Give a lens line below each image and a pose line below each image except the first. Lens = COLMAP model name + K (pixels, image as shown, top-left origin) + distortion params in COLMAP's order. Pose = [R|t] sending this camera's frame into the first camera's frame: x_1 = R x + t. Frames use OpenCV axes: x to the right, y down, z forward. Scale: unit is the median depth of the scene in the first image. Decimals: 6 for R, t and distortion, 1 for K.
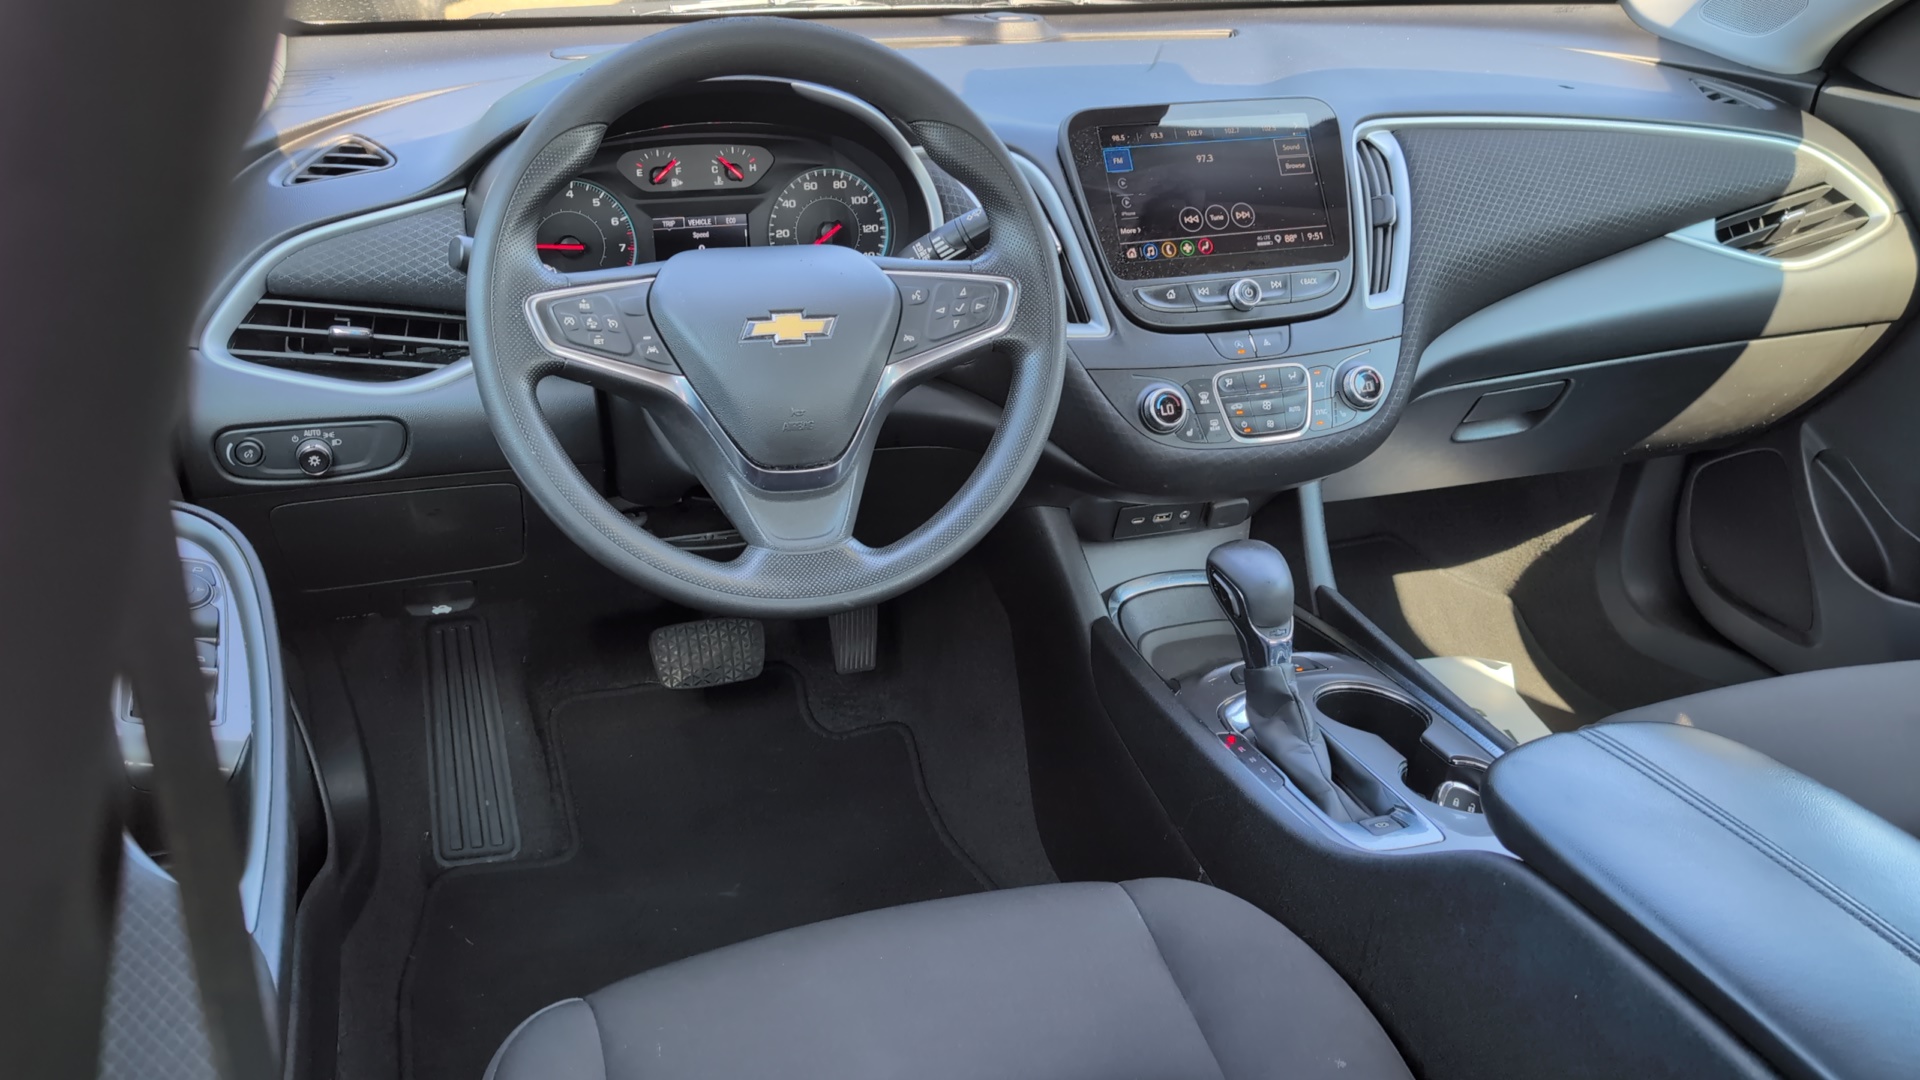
lens RADIAL K [[1611.4, 0, 963.8], [0, 1611.4, 540.0], [0, 0, 1]] dist [0.053466, -0.074121]
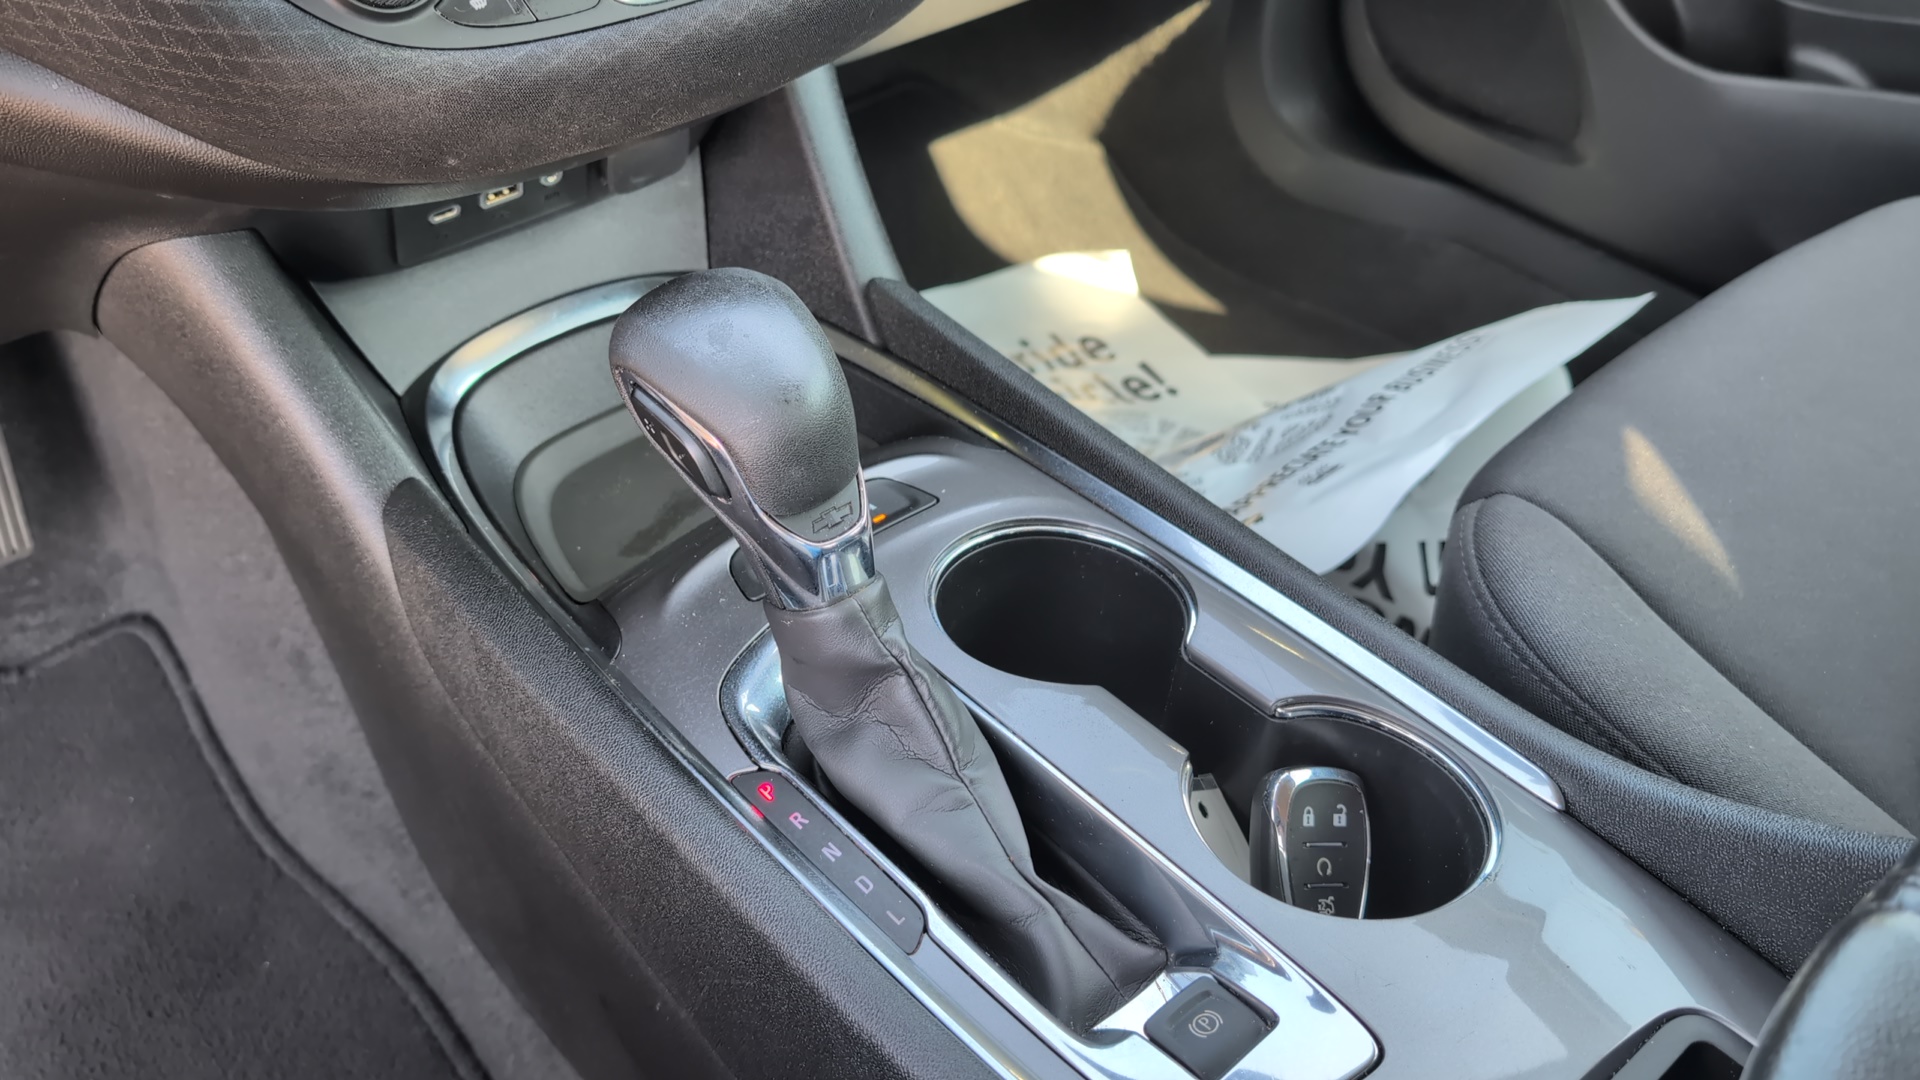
lens RADIAL K [[1611.4, 0, 963.8], [0, 1611.4, 540.0], [0, 0, 1]] dist [0.053466, -0.074121]
pose [[0.932539, -0.250272, 0.260259, 0.081822], [0.162623, 0.934679, 0.316115, -0.036323], [-0.322374, -0.252465, 0.912325, 0.424305]]
